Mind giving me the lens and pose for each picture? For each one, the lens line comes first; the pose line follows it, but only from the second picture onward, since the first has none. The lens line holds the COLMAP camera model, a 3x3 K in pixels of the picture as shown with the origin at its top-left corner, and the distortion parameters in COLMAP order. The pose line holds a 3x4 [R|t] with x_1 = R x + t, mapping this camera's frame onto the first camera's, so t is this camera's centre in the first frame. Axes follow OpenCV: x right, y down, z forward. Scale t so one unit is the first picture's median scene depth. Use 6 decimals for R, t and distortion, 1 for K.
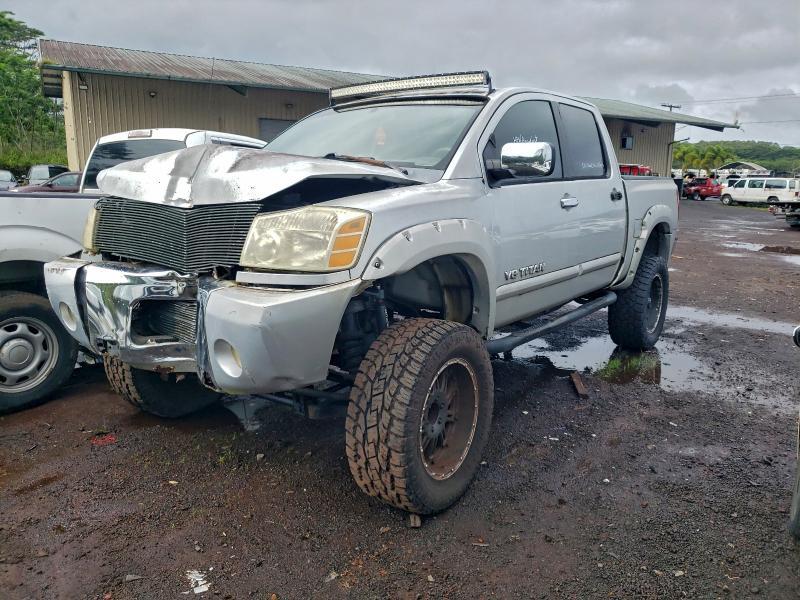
lens RADIAL K [[649.7, 0, 414.8], [0, 649.7, 299.4], [0, 0, 1]] dist [-0.002656, -0.001290]
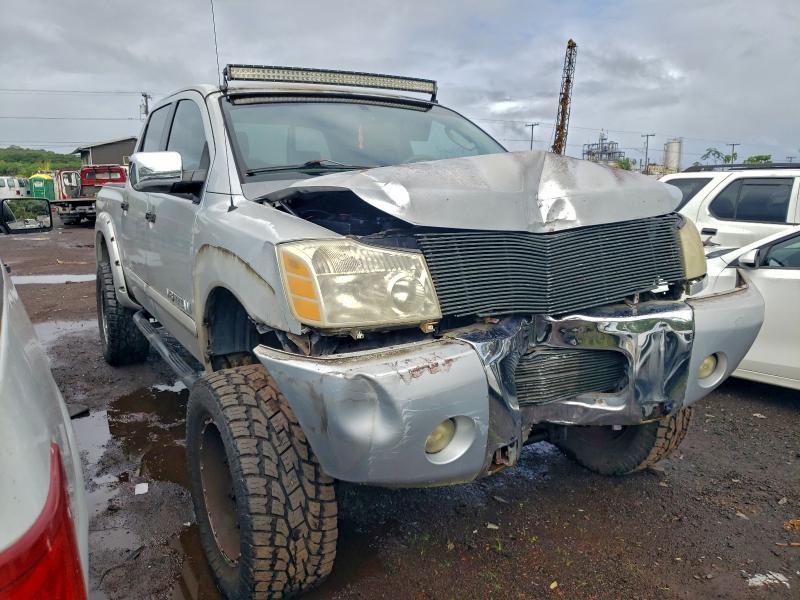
lens RADIAL K [[630.0, 0, 400.0], [0, 630.0, 300.0], [0, 0, 1]] dist [0.013538, 0.012110]
pose [[0.388898, -0.189989, 0.901478, -1.063071], [0.182241, 0.975034, 0.126872, -0.177973], [-0.903076, 0.114946, 0.413813, 0.804511]]
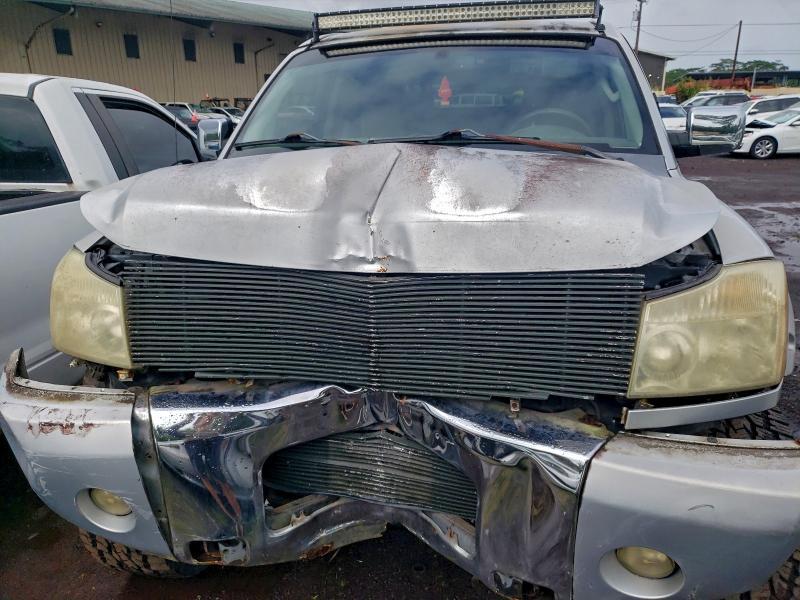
lens RADIAL K [[630.0, 0, 400.0], [0, 630.0, 300.0], [0, 0, 1]] dist [0.013538, 0.012110]
pose [[0.906665, -0.158198, 0.391065, -0.498462], [0.106936, 0.982932, 0.149700, -0.180627], [-0.408072, -0.093908, 0.908107, 0.493009]]
